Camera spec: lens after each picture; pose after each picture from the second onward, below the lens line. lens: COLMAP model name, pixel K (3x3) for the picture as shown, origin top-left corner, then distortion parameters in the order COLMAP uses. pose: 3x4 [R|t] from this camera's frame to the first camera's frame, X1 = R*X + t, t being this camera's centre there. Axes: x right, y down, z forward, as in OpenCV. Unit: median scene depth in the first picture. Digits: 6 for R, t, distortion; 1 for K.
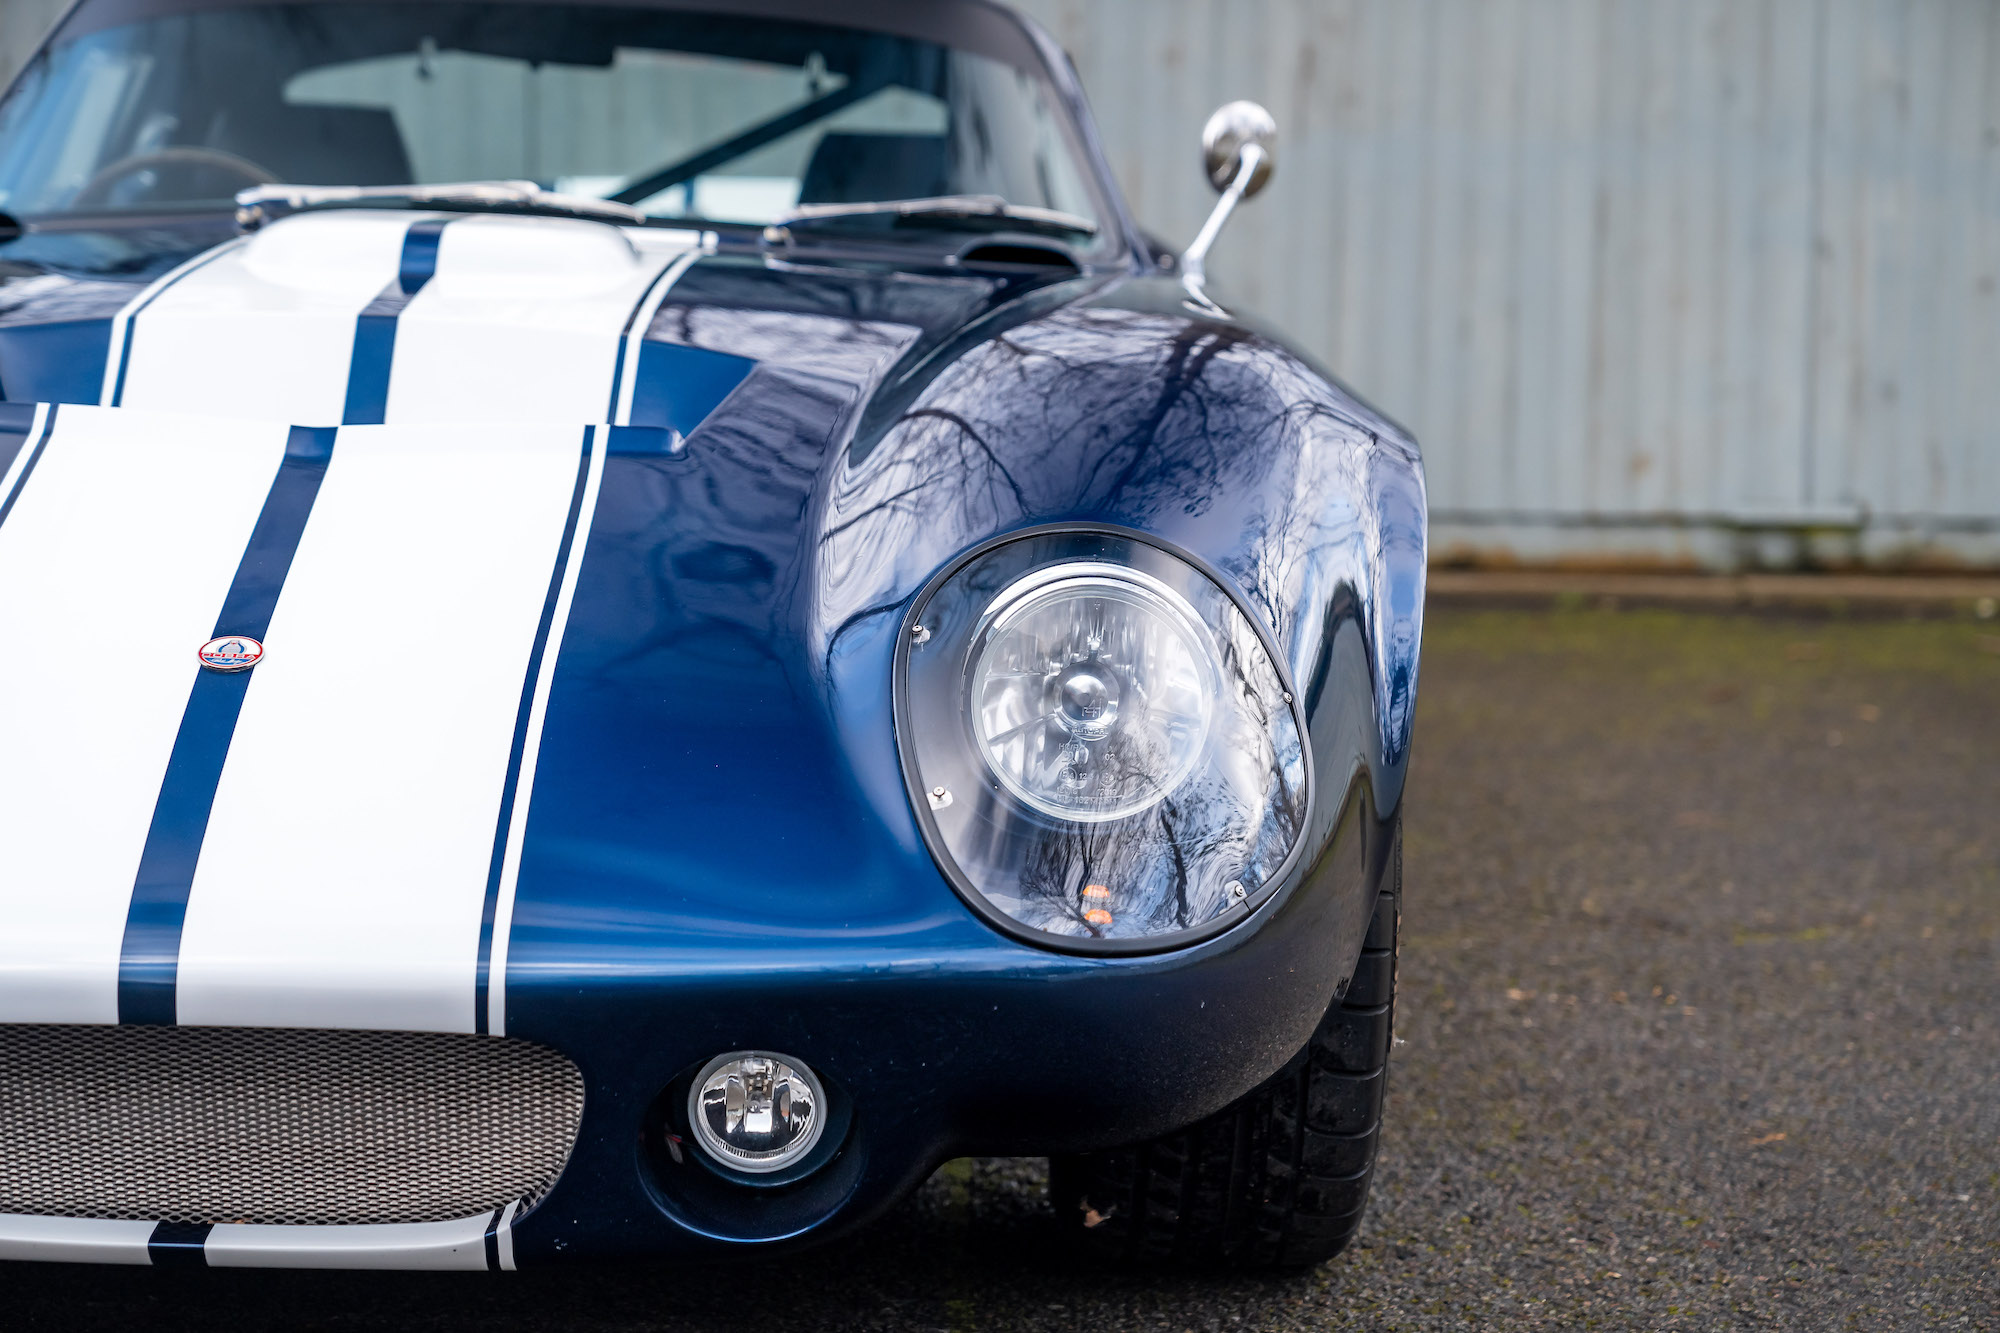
lens RADIAL K [[3974.4, 0, 1014.7], [0, 3974.4, 683.8], [0, 0, 1]] dist [0.058716, 0.000000]
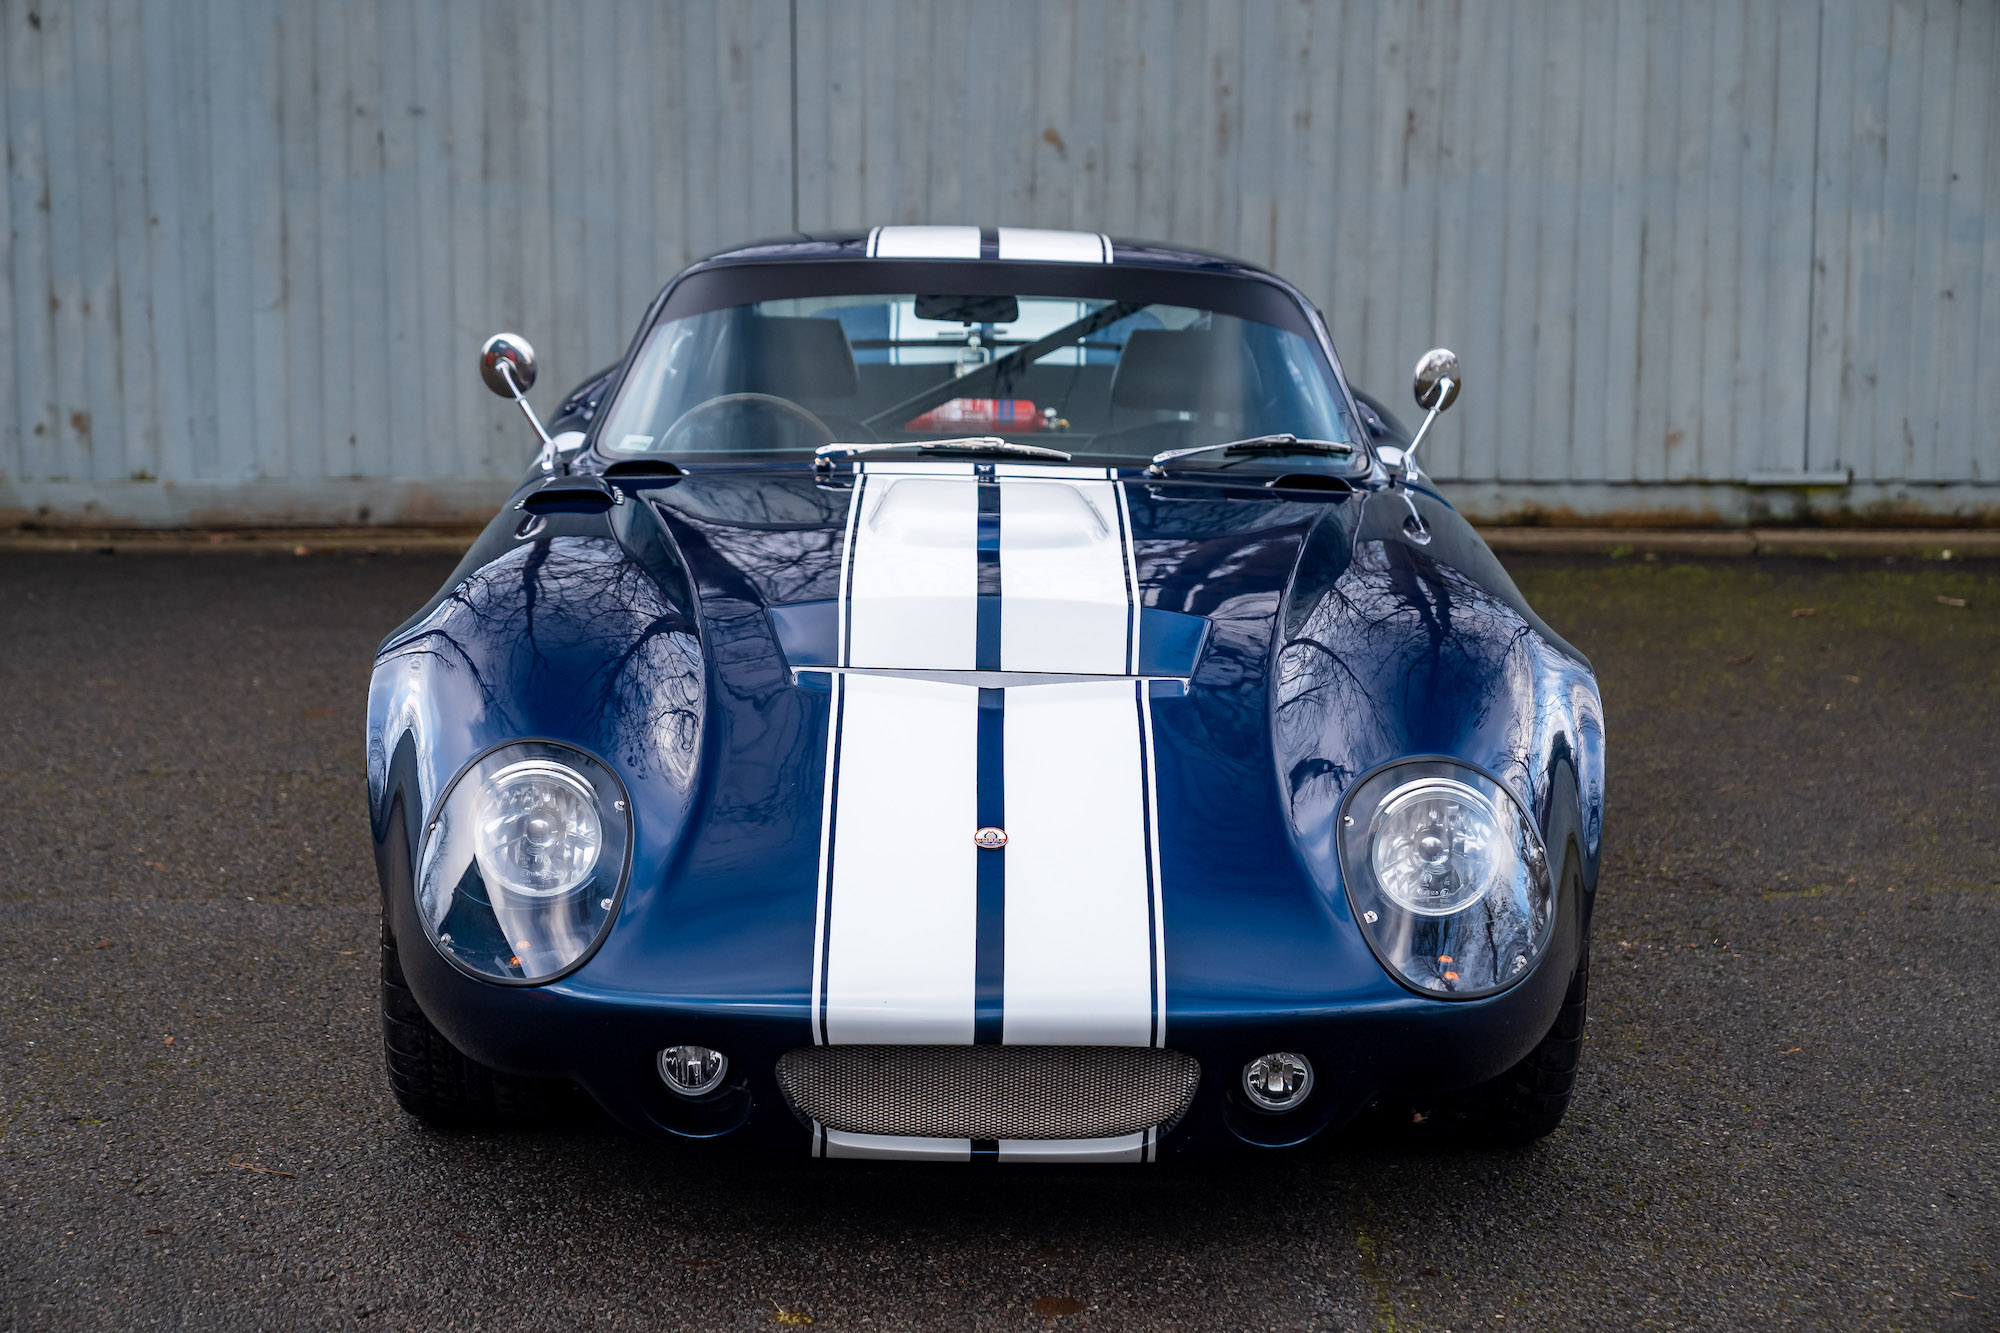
lens RADIAL K [[3974.4, 0, 1029.7], [0, 3974.4, 703.5], [0, 0, 1]] dist [0.058716, 0.000000]
pose [[0.999949, -0.007126, 0.007096, -0.115912], [0.006624, 0.997634, 0.068428, -0.122130], [-0.007567, -0.068377, 0.997631, -0.538307]]
